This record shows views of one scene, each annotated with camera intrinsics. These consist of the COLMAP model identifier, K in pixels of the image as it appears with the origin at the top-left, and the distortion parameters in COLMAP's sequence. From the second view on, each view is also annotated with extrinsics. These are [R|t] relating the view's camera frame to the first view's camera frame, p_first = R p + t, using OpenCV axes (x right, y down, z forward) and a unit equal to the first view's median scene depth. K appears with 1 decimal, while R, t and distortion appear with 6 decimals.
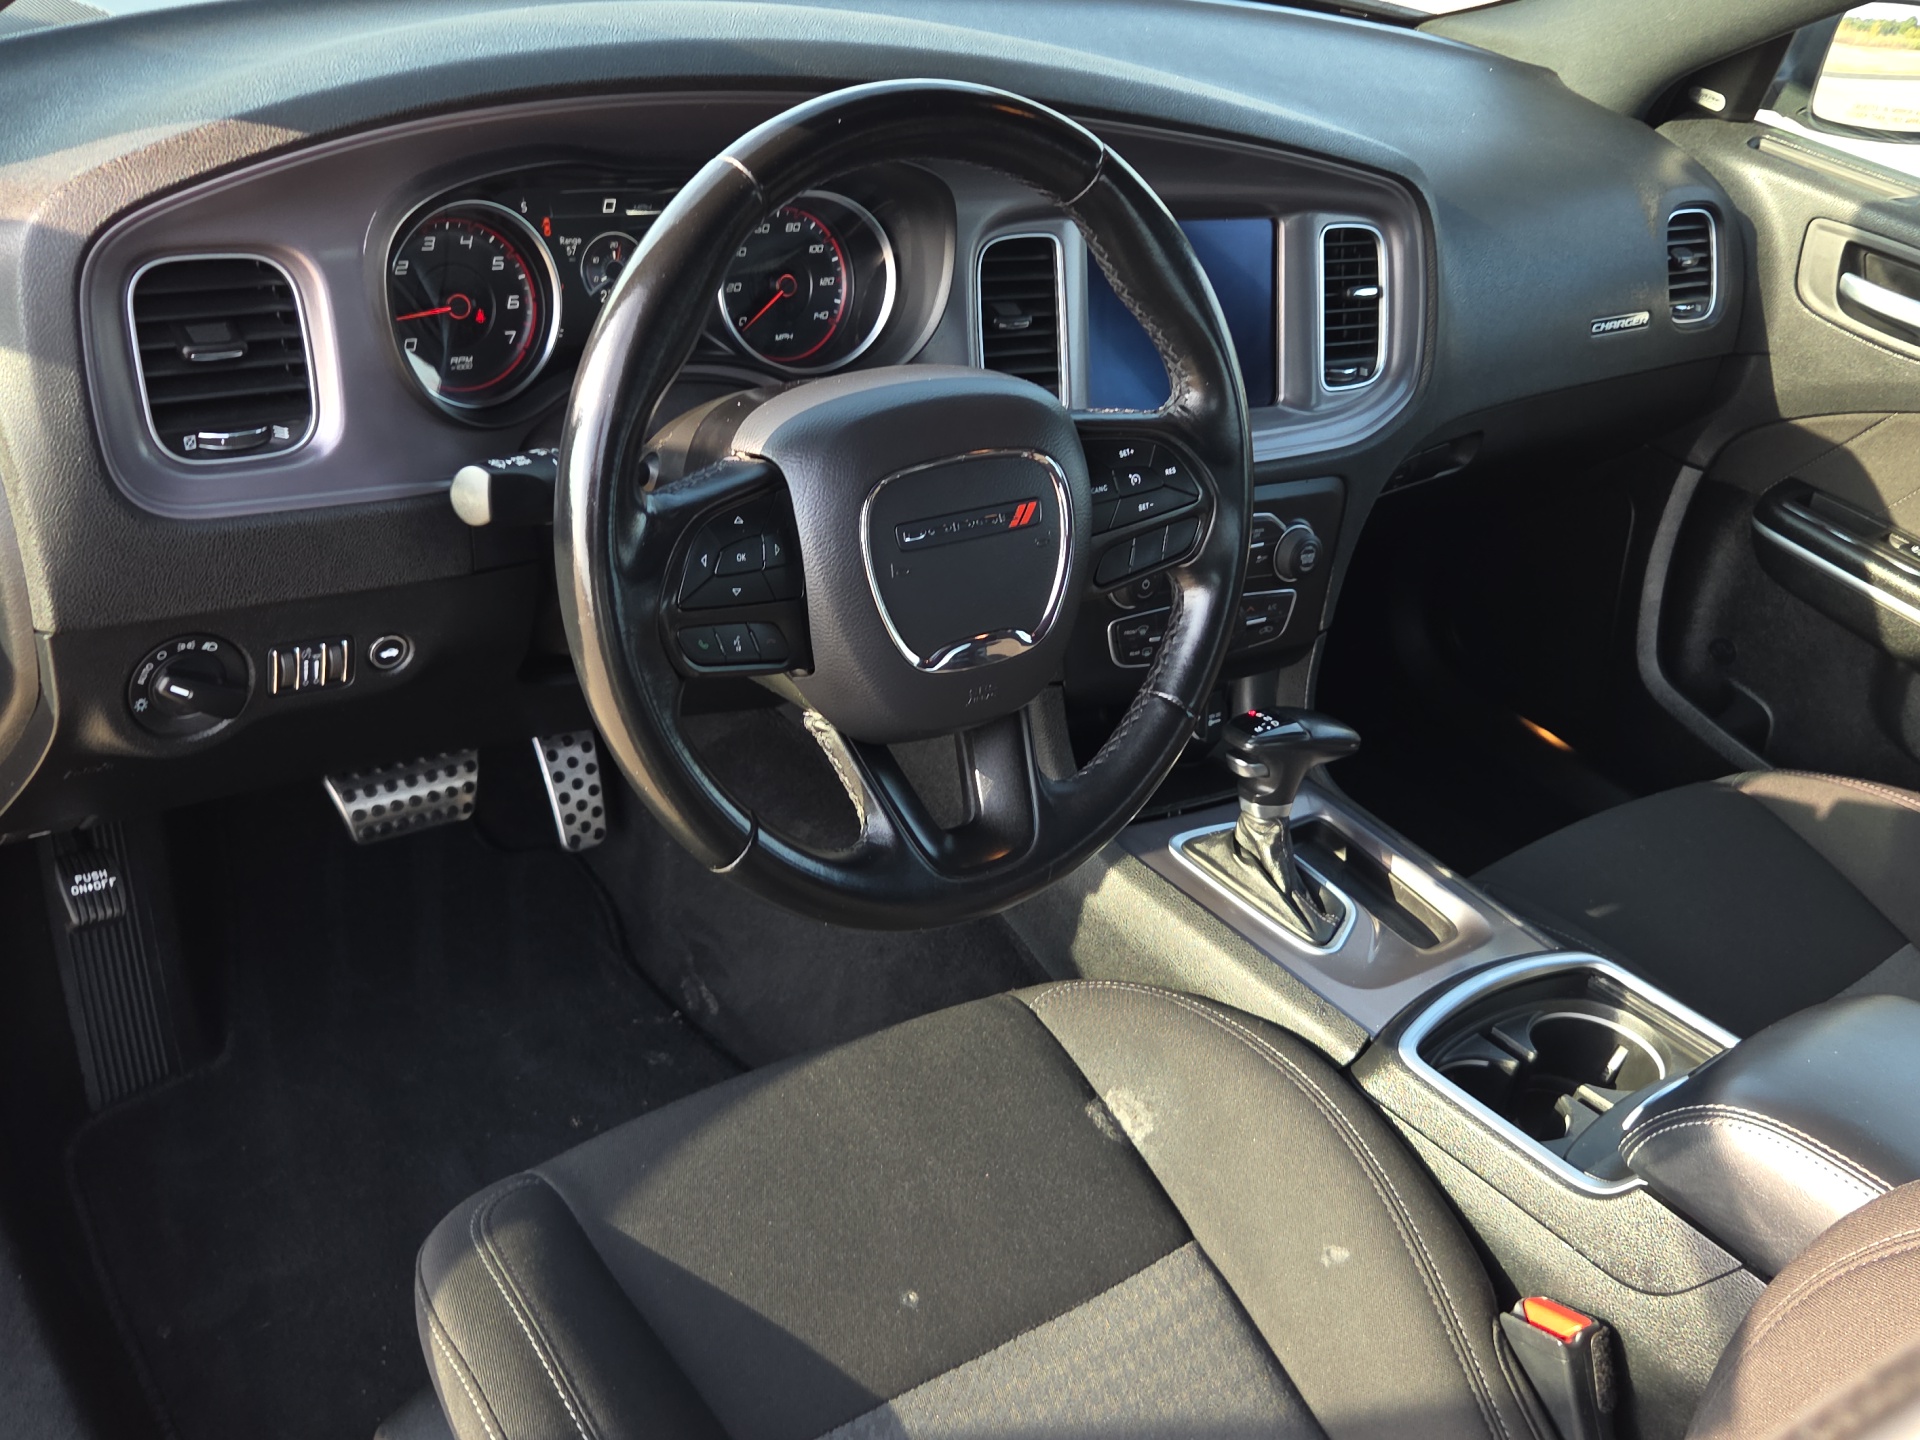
lens RADIAL K [[1858.4, 0, 964.1], [0, 1858.4, 708.7], [0, 0, 1]] dist [0.051792, 0.000000]
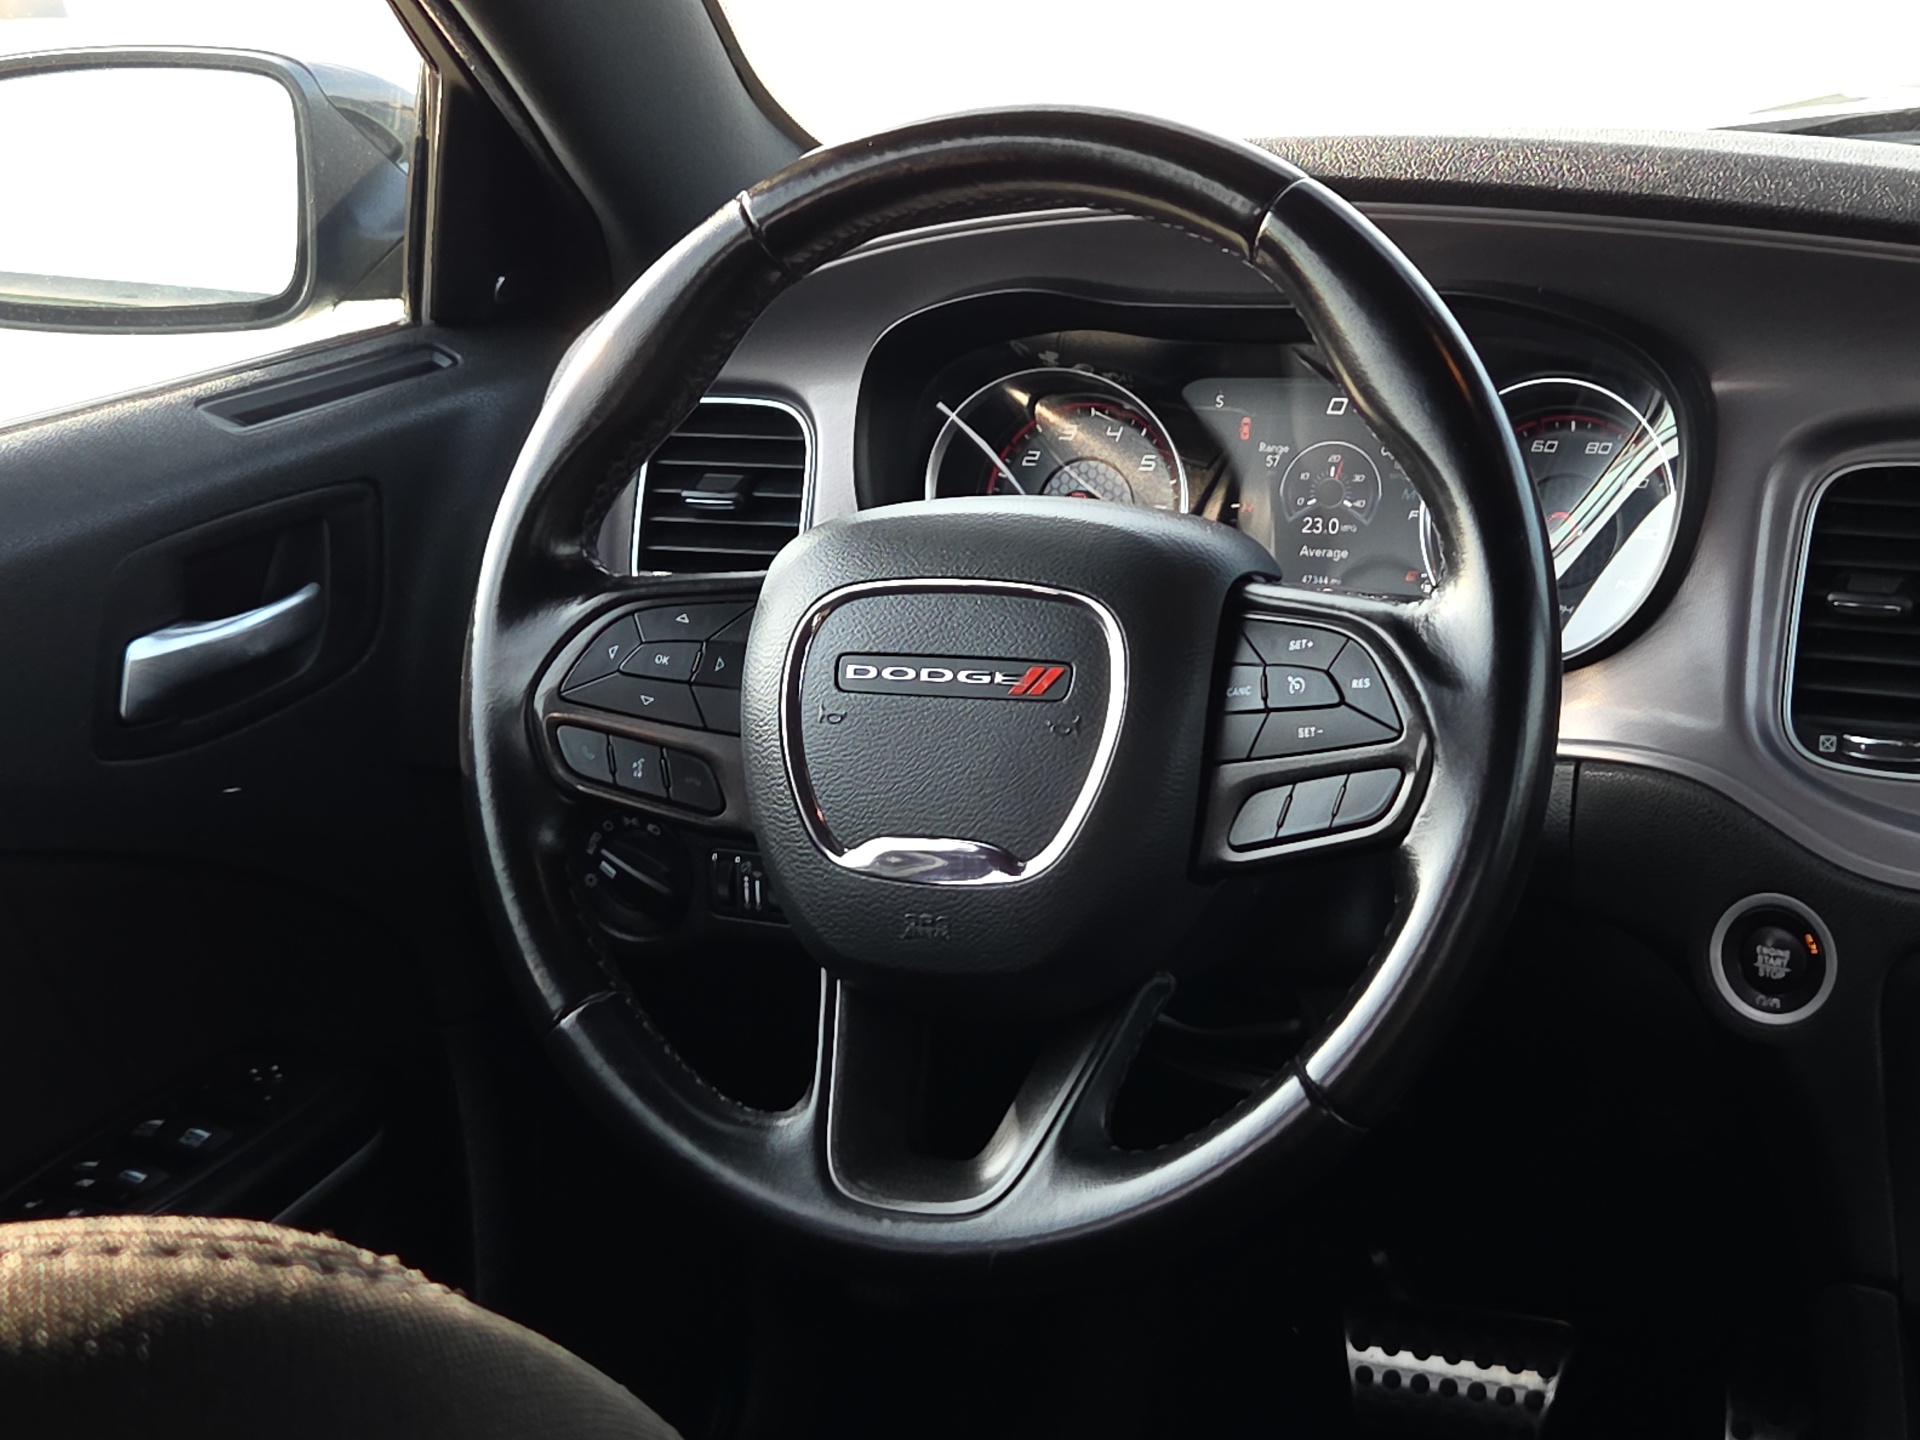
lens RADIAL K [[3295.2, 0, 967.7], [0, 3295.2, 669.7], [0, 0, 1]] dist [0.072149, 0.000000]
pose [[0.436553, 0.022871, -0.899388, 0.844084], [-0.350737, 0.924909, -0.146723, 0.058542], [0.828496, 0.379501, 0.411793, 0.372040]]
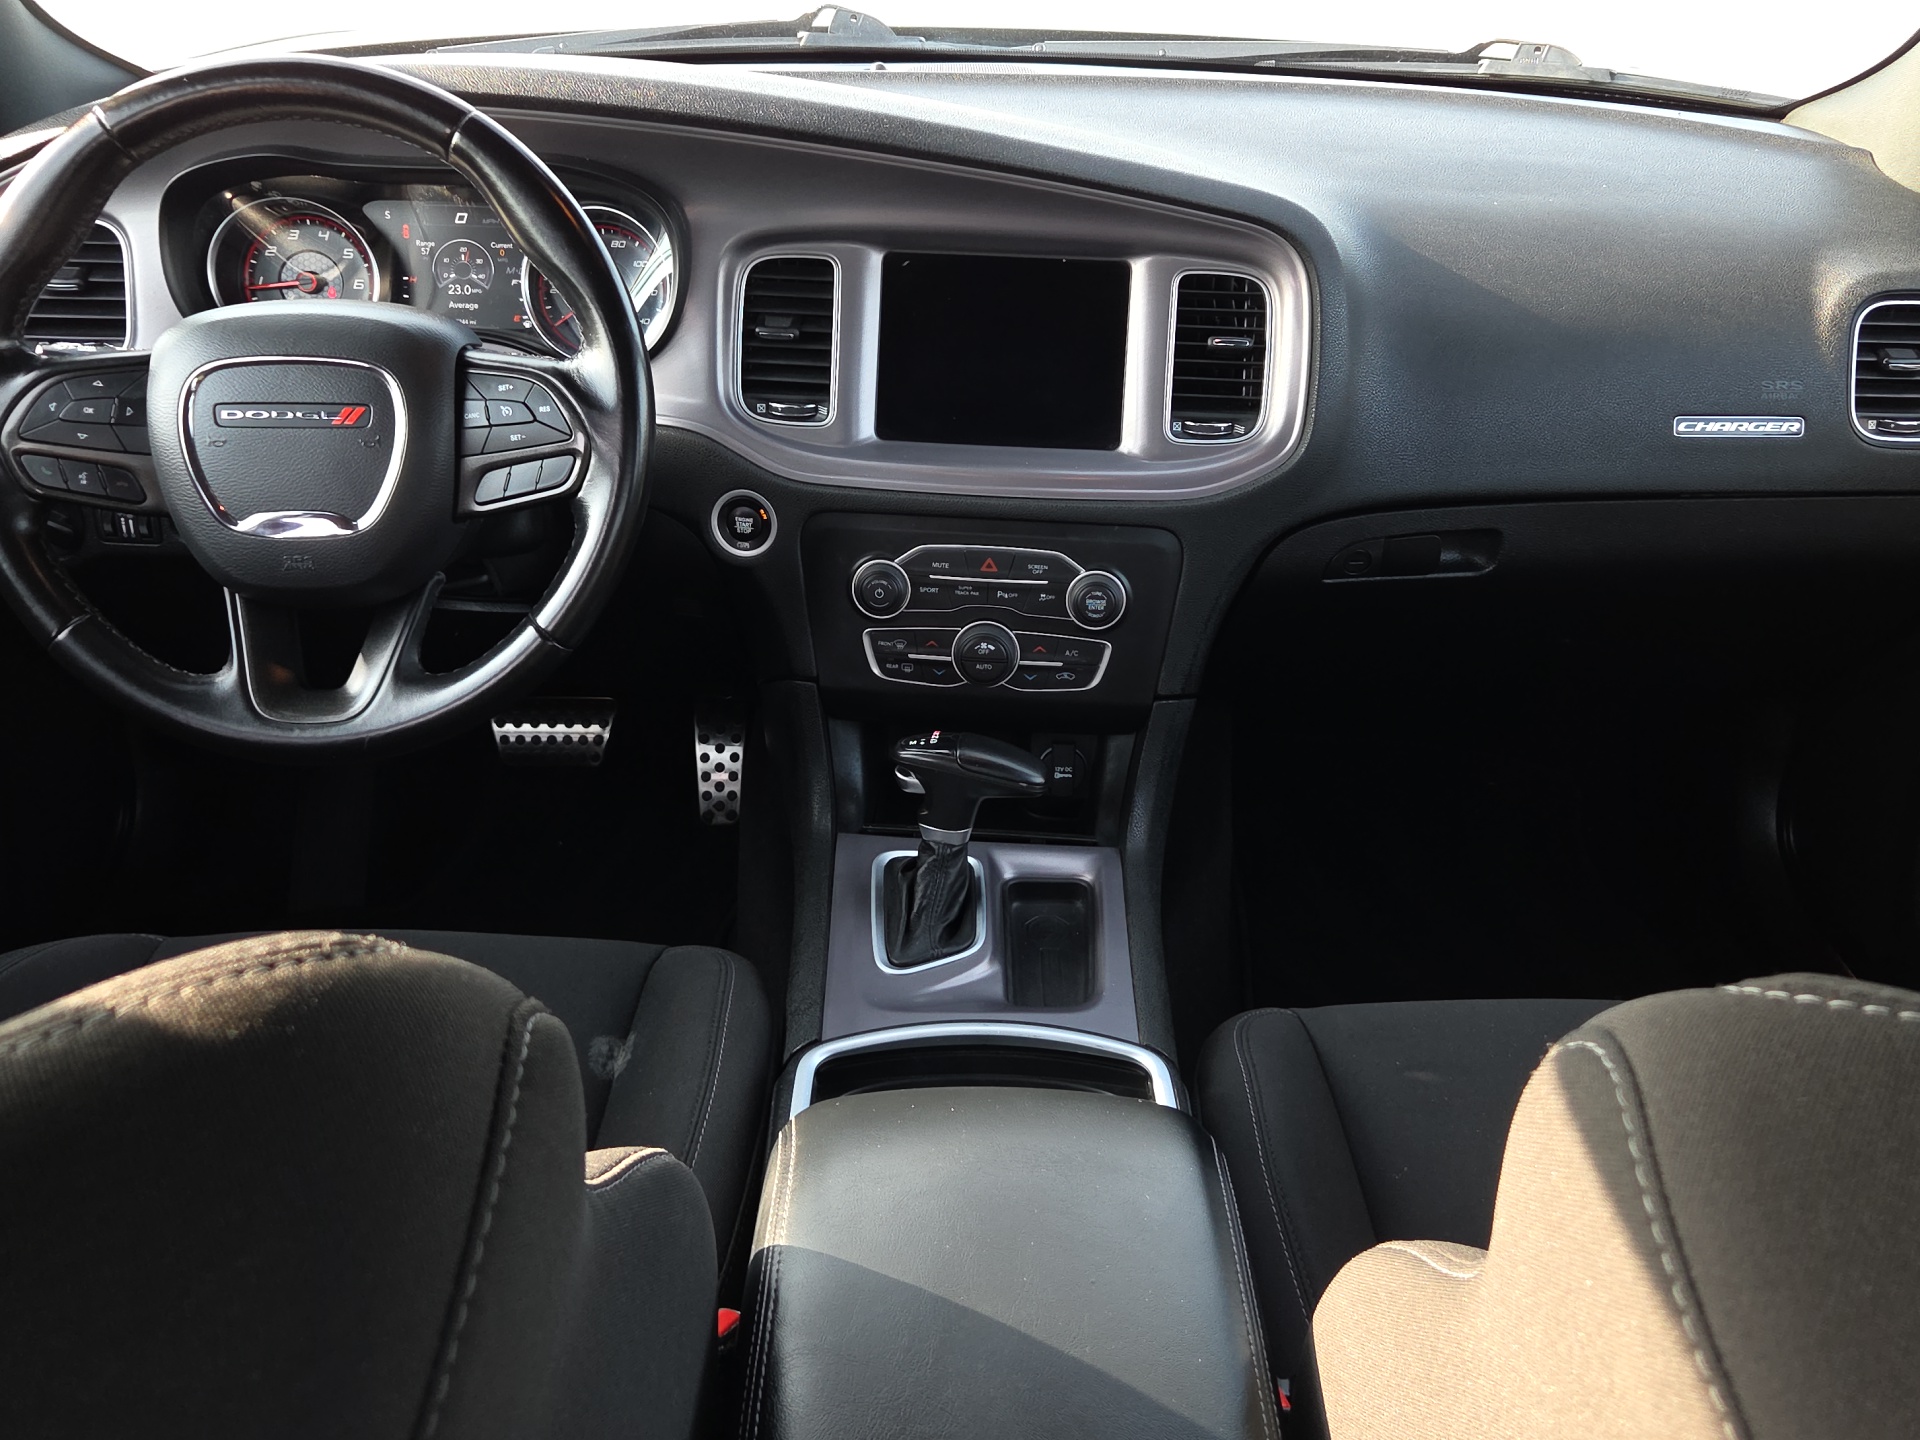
lens RADIAL K [[1792.7, 0, 974.5], [0, 1792.7, 703.9], [0, 0, 1]] dist [0.050975, 0.000000]
pose [[0.785622, 0.141097, -0.602403, 0.807385], [-0.214979, 0.975237, -0.051940, 0.035563], [0.580157, 0.170309, 0.796500, 0.272271]]
